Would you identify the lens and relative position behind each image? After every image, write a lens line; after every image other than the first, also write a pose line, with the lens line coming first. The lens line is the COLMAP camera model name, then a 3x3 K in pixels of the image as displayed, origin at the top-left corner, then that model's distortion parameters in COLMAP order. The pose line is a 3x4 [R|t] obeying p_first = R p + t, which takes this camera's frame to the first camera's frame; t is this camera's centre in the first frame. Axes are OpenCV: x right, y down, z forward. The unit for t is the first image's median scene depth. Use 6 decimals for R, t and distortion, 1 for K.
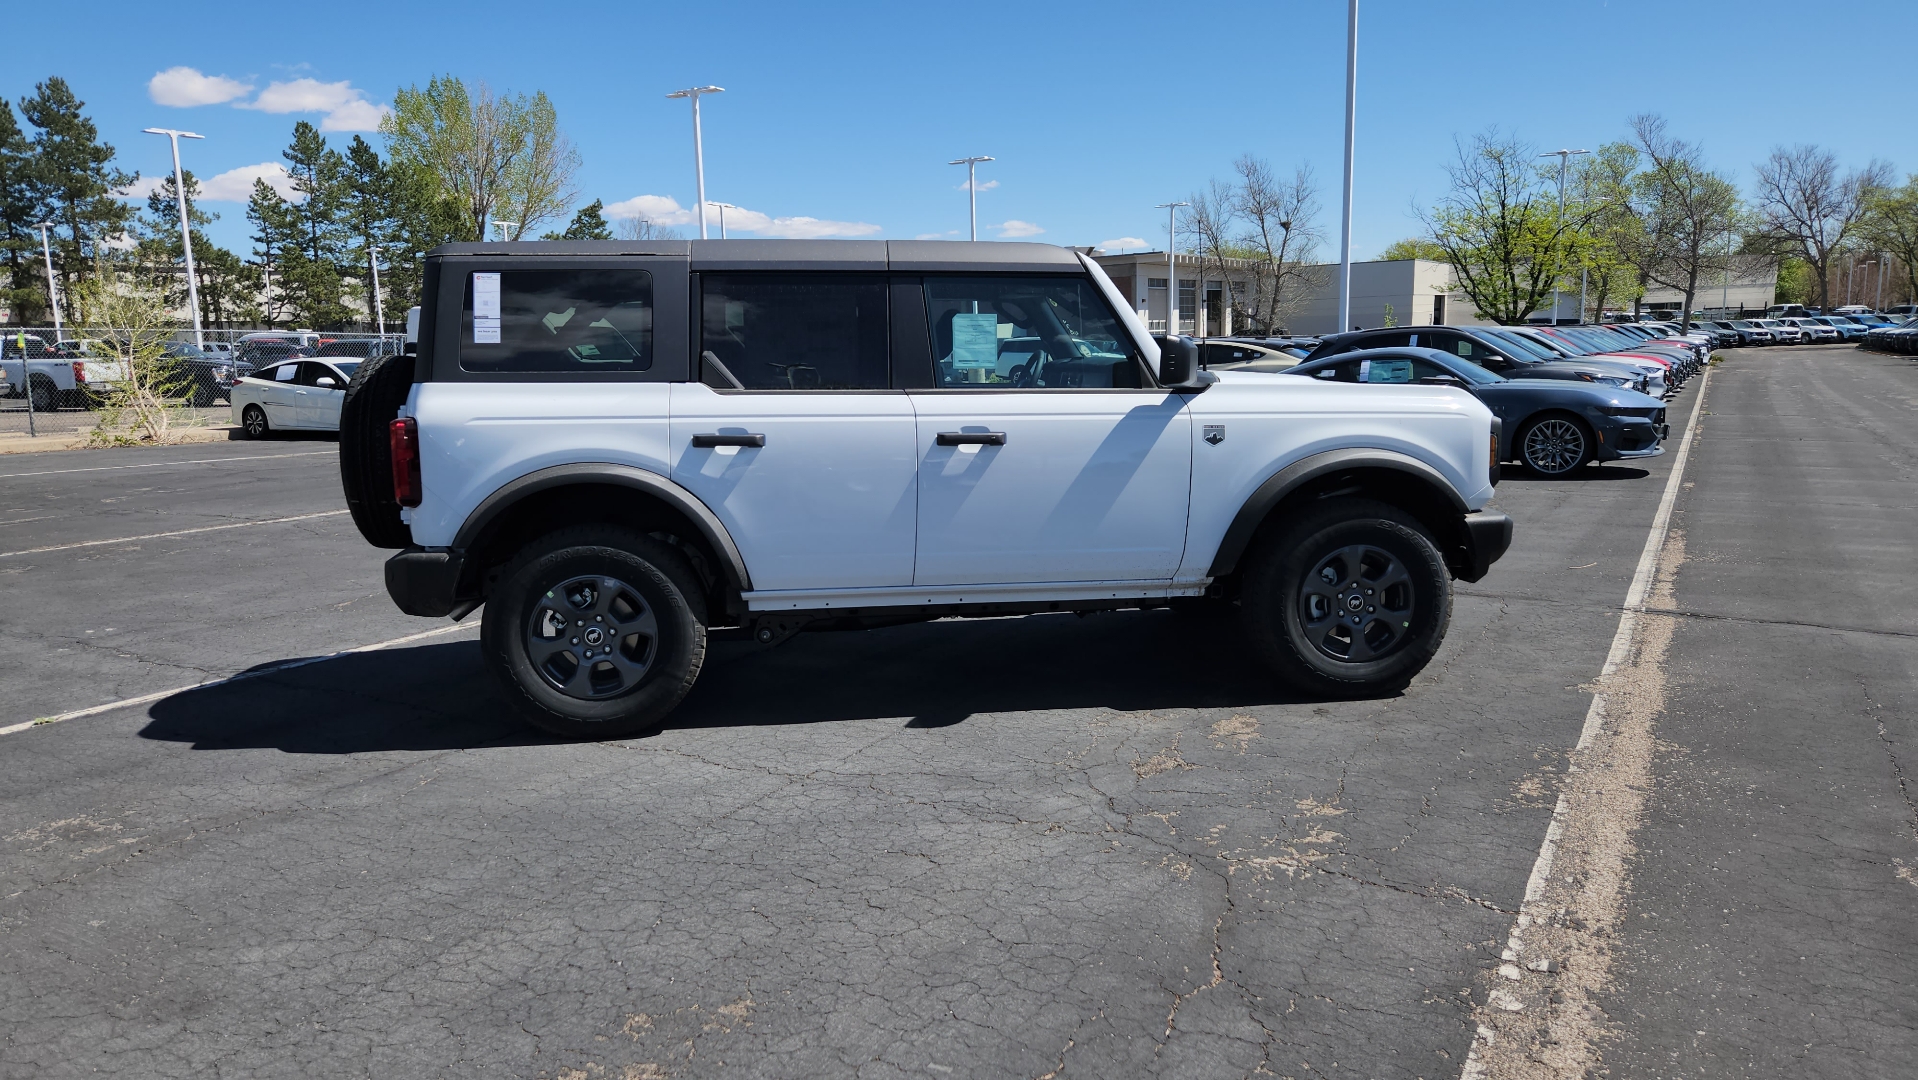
lens RADIAL K [[1280.6, 0, 929.9], [0, 1280.6, 533.1], [0, 0, 1]] dist [0.071911, -0.057840]
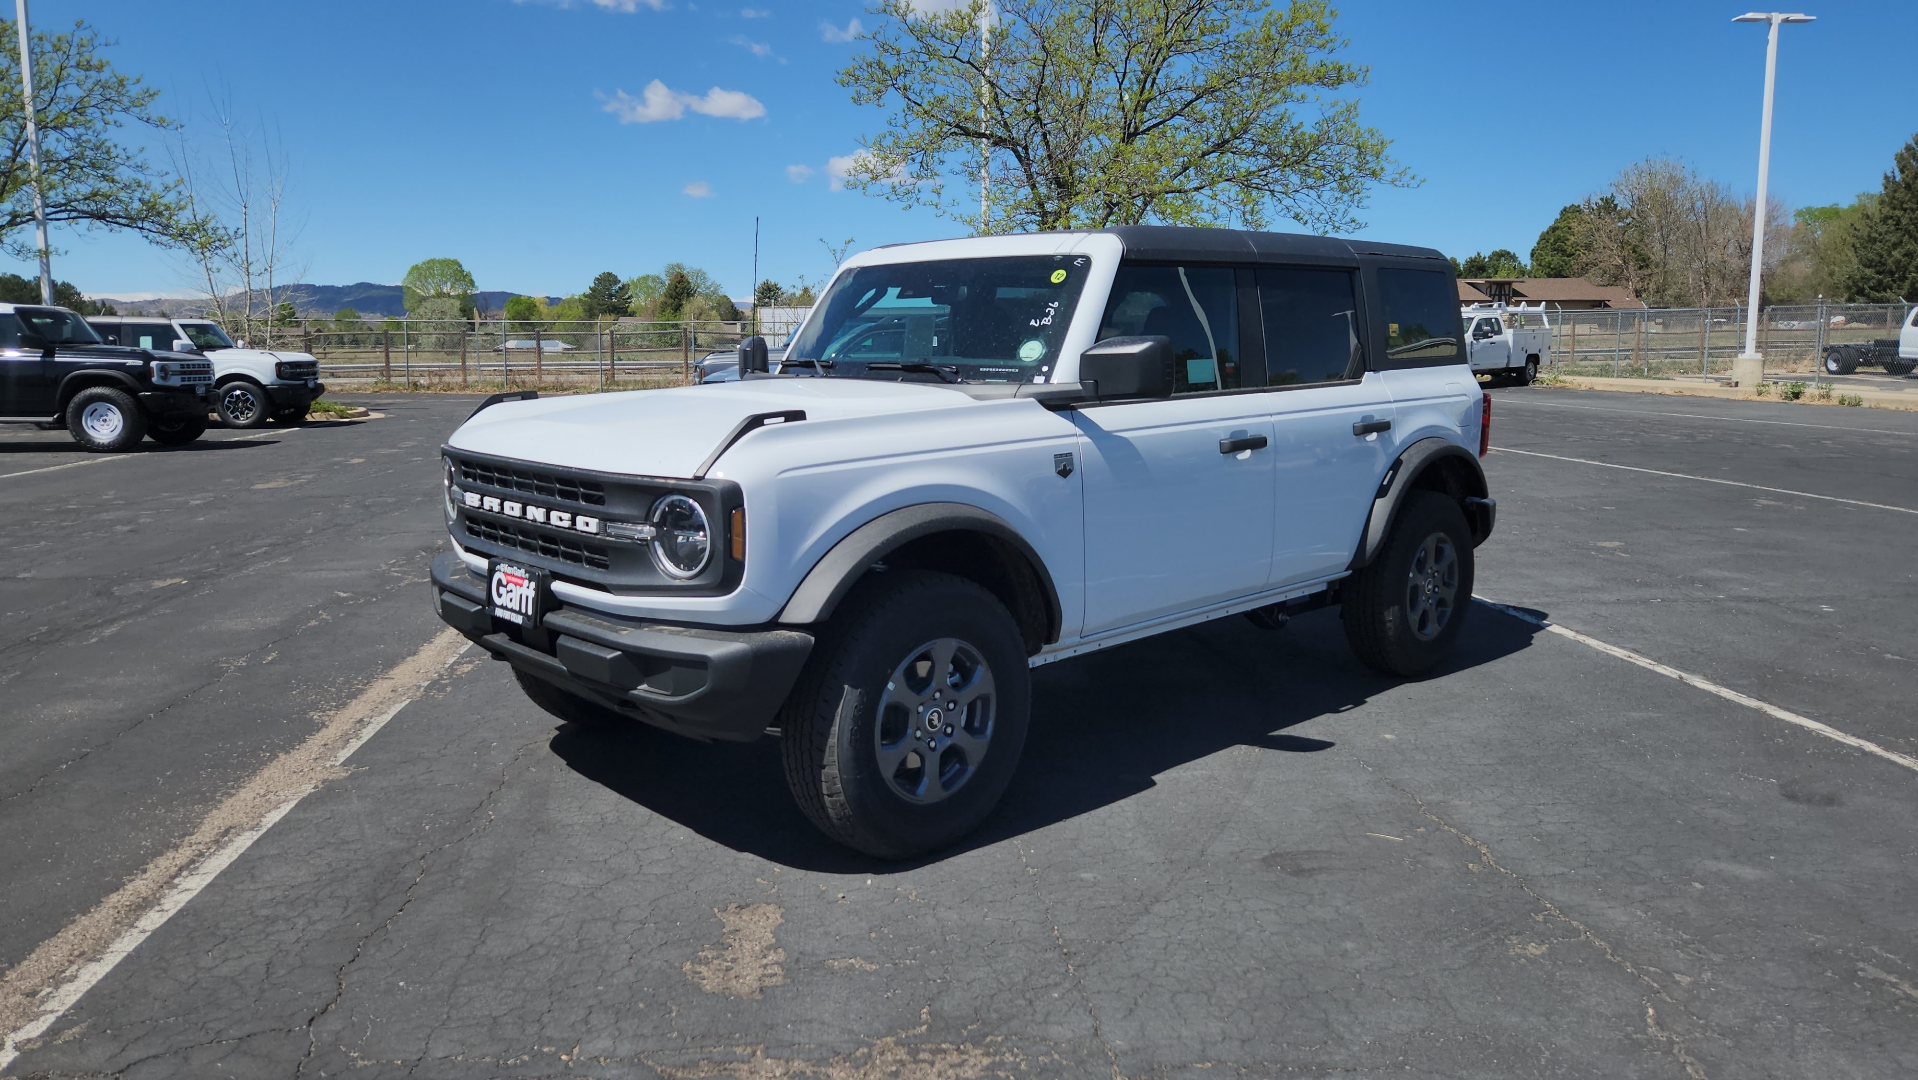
lens RADIAL K [[1280.6, 0, 929.9], [0, 1280.6, 551.7], [0, 0, 1]] dist [0.071911, -0.057840]
pose [[-0.802706, 0.115302, -0.585122, 0.712442], [-0.066155, 0.957862, 0.279508, -0.286888], [0.592694, 0.263071, -0.761254, 1.923943]]
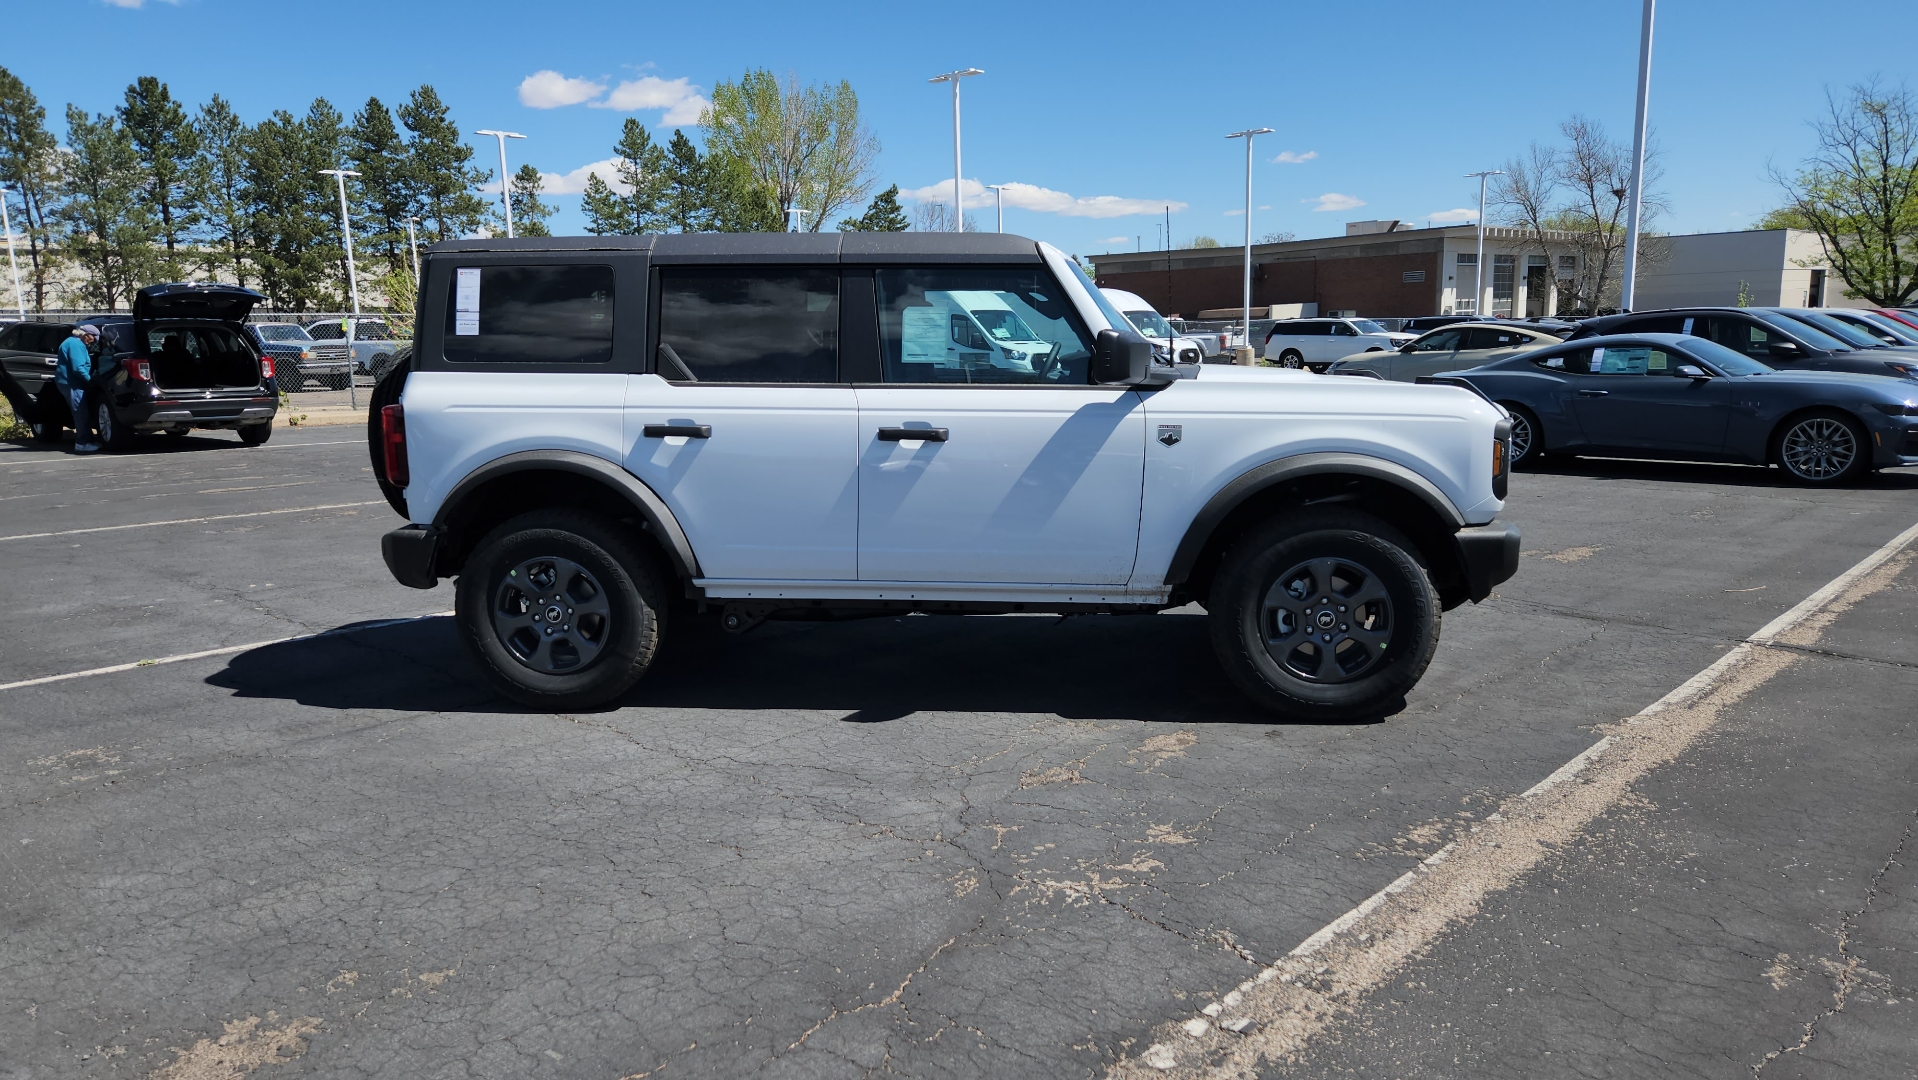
lens RADIAL K [[1280.6, 0, 931.9], [0, 1280.6, 552.7], [0, 0, 1]] dist [0.071911, -0.057840]
pose [[0.974606, 0.040972, -0.220145, 0.263788], [-0.034618, 0.998867, 0.032643, -0.015040], [0.221233, -0.024193, 0.974921, 0.036801]]
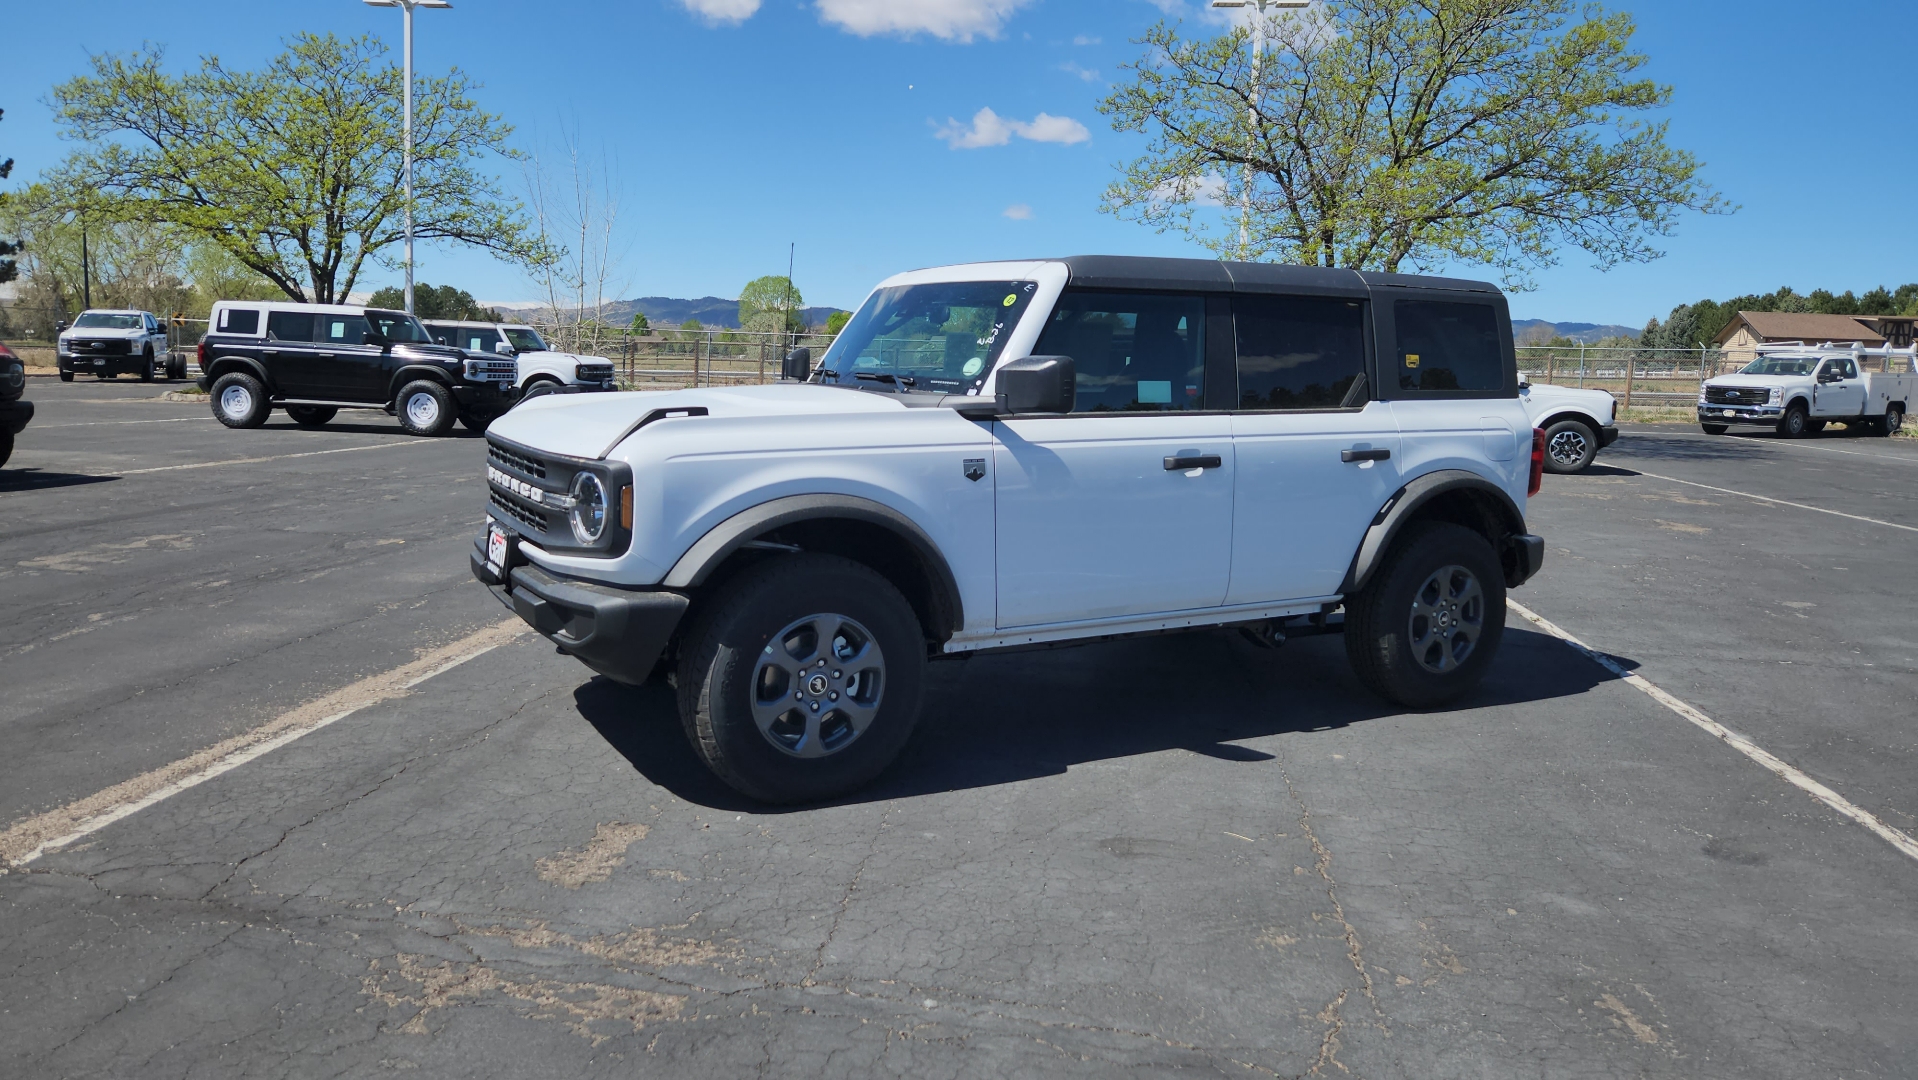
lens RADIAL K [[1280.6, 0, 938.0], [0, 1280.6, 530.6], [0, 0, 1]] dist [0.071911, -0.057840]
pose [[-0.918080, 0.042833, -0.394075, 0.545953], [-0.068663, 0.961933, 0.264520, -0.311182], [0.390404, 0.269909, -0.880190, 2.125918]]
